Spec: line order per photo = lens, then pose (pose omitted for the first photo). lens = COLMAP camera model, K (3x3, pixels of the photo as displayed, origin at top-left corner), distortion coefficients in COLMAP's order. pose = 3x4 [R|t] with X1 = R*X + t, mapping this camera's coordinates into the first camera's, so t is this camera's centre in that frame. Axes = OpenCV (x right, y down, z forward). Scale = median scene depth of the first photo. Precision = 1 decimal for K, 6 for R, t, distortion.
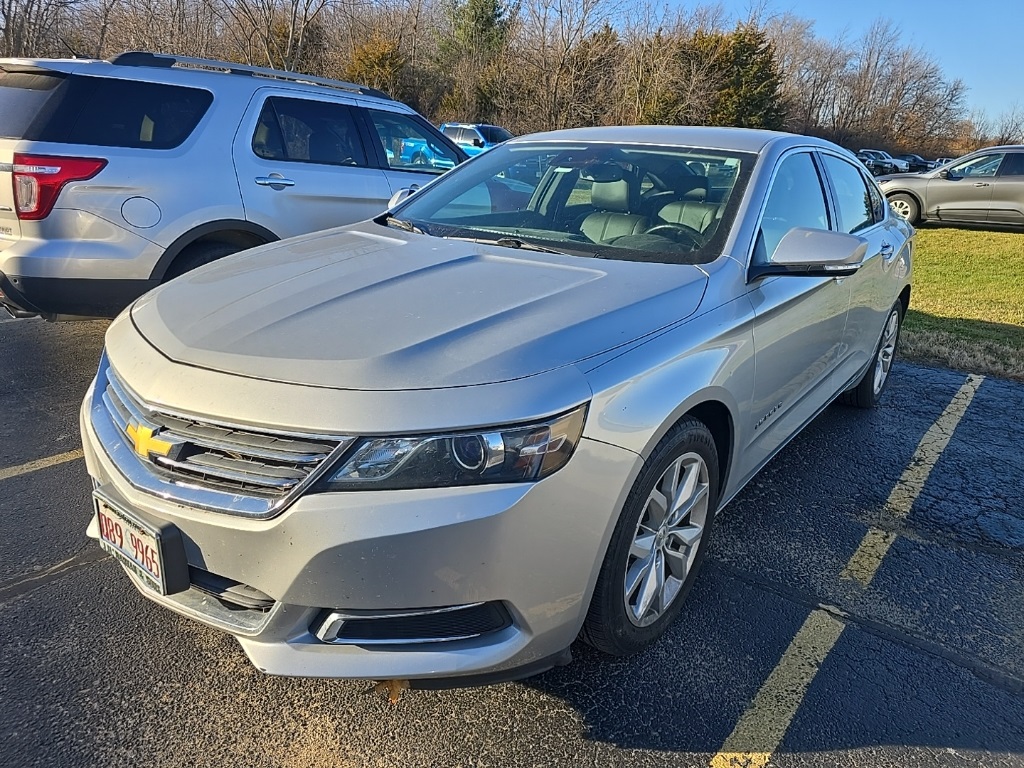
lens RADIAL K [[691.8, 0, 507.5], [0, 691.8, 382.2], [0, 0, 1]] dist [0.038059, -0.031519]
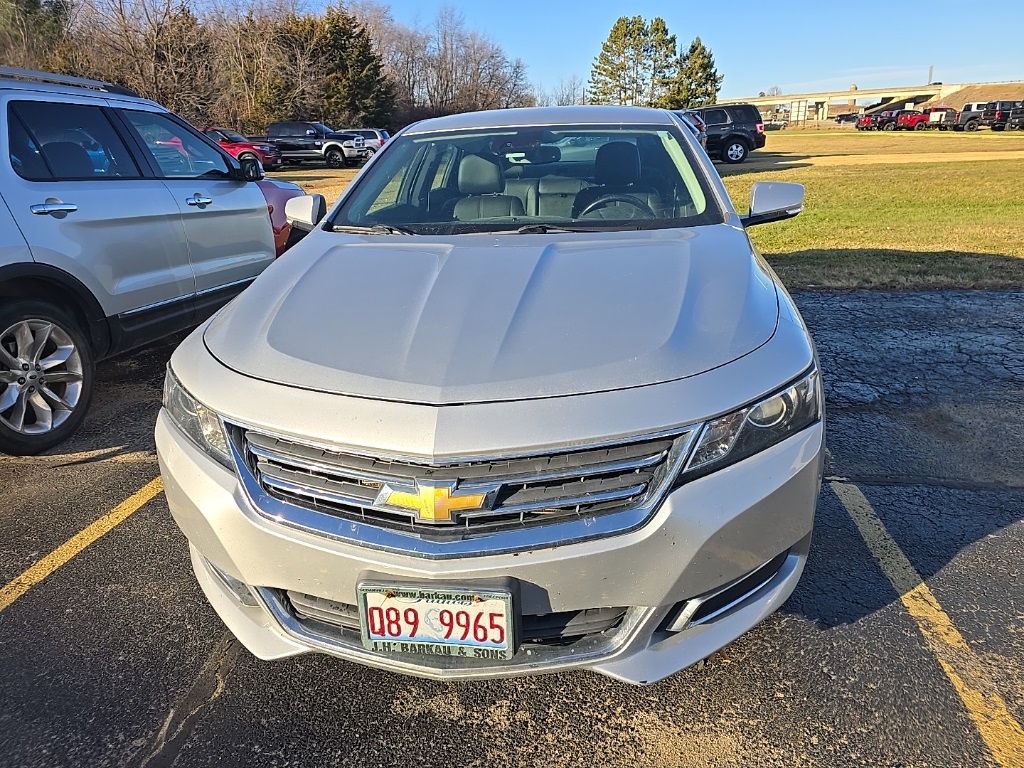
lens RADIAL K [[691.8, 0, 507.5], [0, 691.8, 382.2], [0, 0, 1]] dist [0.038059, -0.031519]
pose [[0.859649, -0.237527, 0.452310, -0.261550], [0.229081, 0.970568, 0.074301, -0.033950], [-0.456646, 0.039743, 0.888760, 0.063042]]
